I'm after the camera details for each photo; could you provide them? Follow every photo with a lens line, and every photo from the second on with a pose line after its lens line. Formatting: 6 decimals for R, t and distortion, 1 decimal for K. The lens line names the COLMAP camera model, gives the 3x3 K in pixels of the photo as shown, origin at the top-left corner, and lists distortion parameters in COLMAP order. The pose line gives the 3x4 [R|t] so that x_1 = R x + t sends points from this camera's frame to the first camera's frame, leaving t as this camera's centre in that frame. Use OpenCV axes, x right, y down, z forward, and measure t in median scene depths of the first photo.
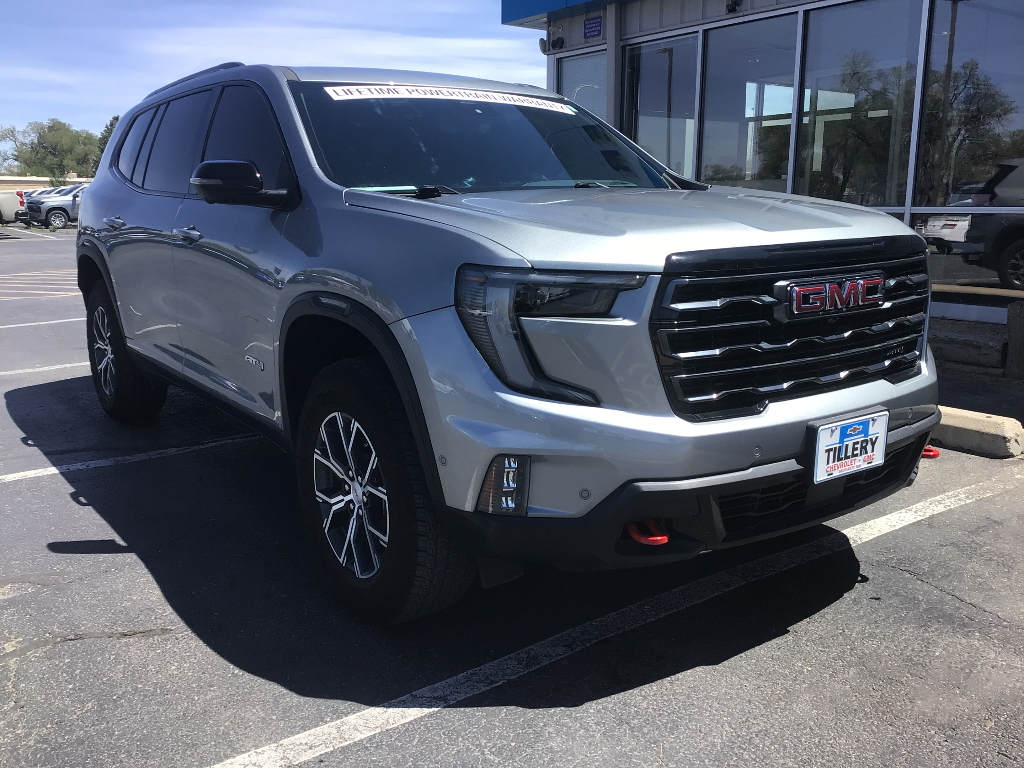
lens RADIAL K [[896.3, 0, 512.1], [0, 896.3, 381.1], [0, 0, 1]] dist [0.067050, -0.028083]
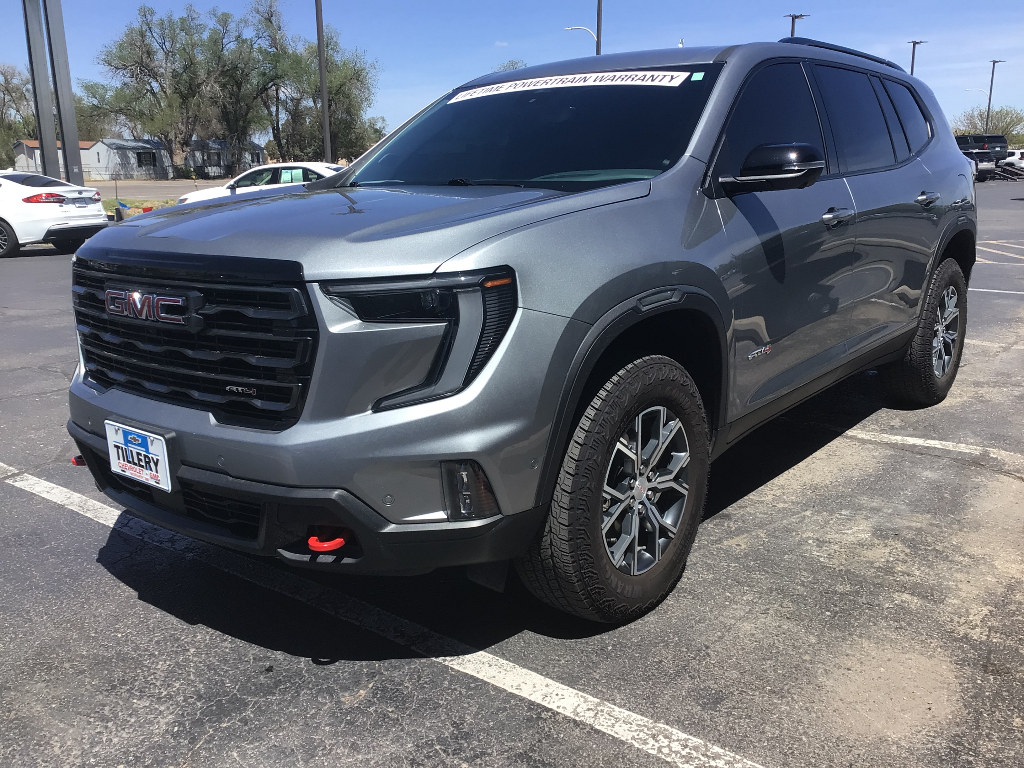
lens RADIAL K [[896.3, 0, 511.5], [0, 896.3, 384.9], [0, 0, 1]] dist [0.067050, -0.028083]
pose [[0.278445, 0.228720, -0.932821, 1.318459], [-0.176905, 0.966828, 0.184253, -0.245462], [0.944020, 0.113716, 0.309670, 0.996729]]
